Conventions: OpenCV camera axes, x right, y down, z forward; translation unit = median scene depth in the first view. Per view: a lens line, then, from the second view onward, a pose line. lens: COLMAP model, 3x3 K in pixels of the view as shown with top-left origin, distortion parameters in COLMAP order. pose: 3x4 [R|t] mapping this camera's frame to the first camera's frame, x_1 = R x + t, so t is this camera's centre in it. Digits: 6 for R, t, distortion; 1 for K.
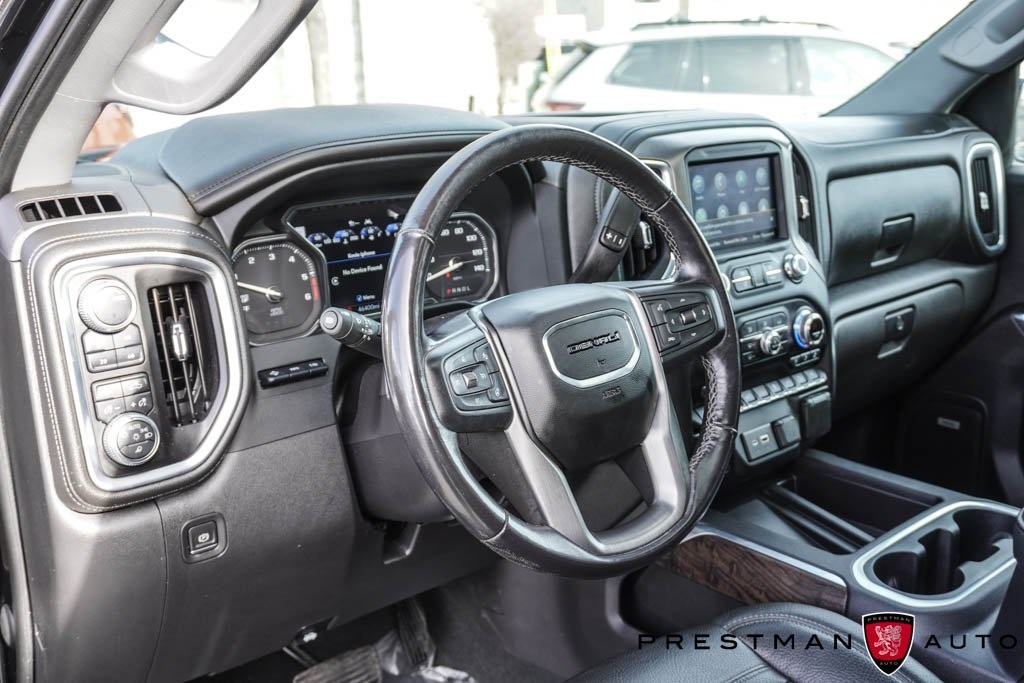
lens RADIAL K [[1023.2, 0, 515.7], [0, 1023.2, 342.0], [0, 0, 1]] dist [0.004461, 0.000000]
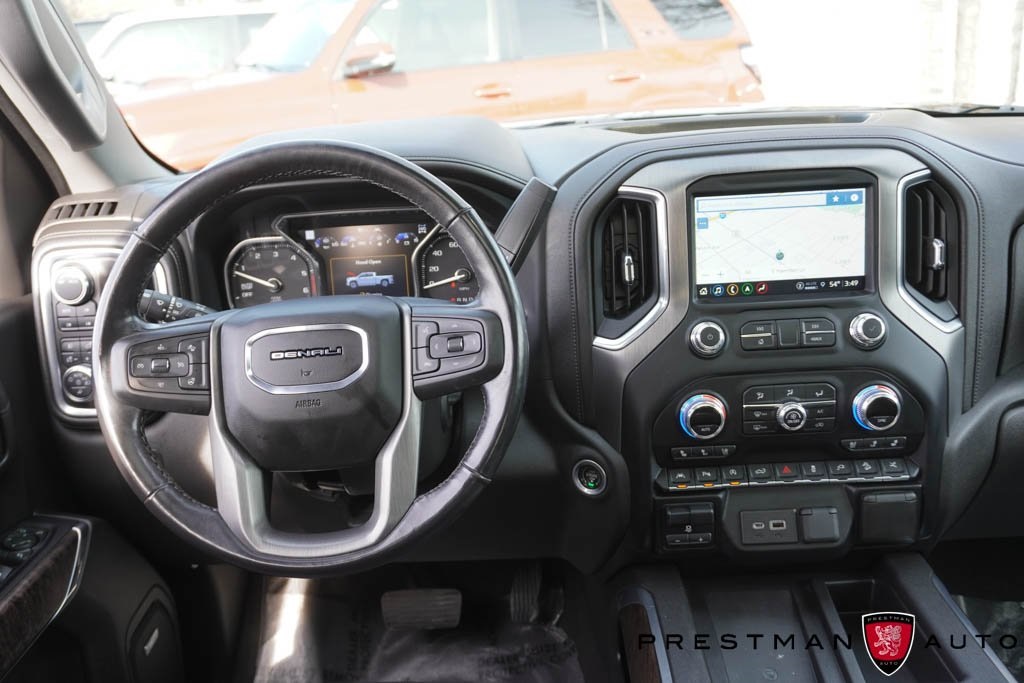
lens RADIAL K [[895.4, 0, 510.0], [0, 895.4, 342.0], [0, 0, 1]] dist [-0.011939, -0.014028]
pose [[0.740502, 0.184120, -0.646341, 0.583166], [-0.125974, 0.982720, 0.135616, -0.139018], [0.660142, -0.019001, 0.750900, 0.337142]]
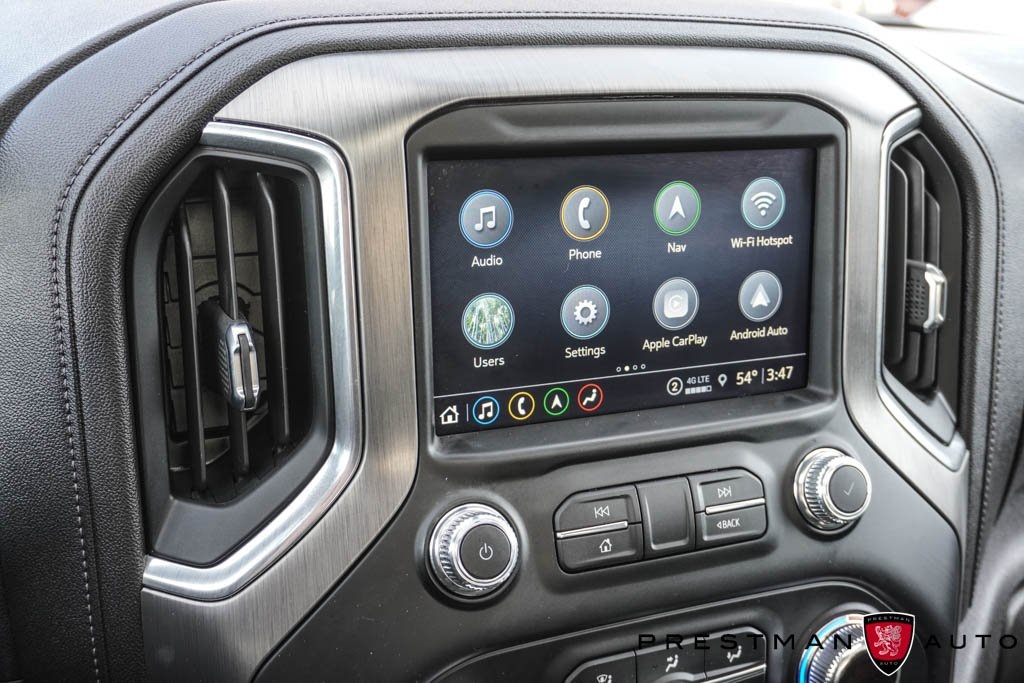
lens RADIAL K [[1128.2, 0, 510.9], [0, 1128.2, 341.8], [0, 0, 1]] dist [-0.023715, 0.000000]
pose [[0.948401, 0.159941, -0.273778, 0.301476], [-0.137730, 0.985546, 0.098642, -0.160249], [0.285598, -0.055845, 0.956721, 0.706171]]
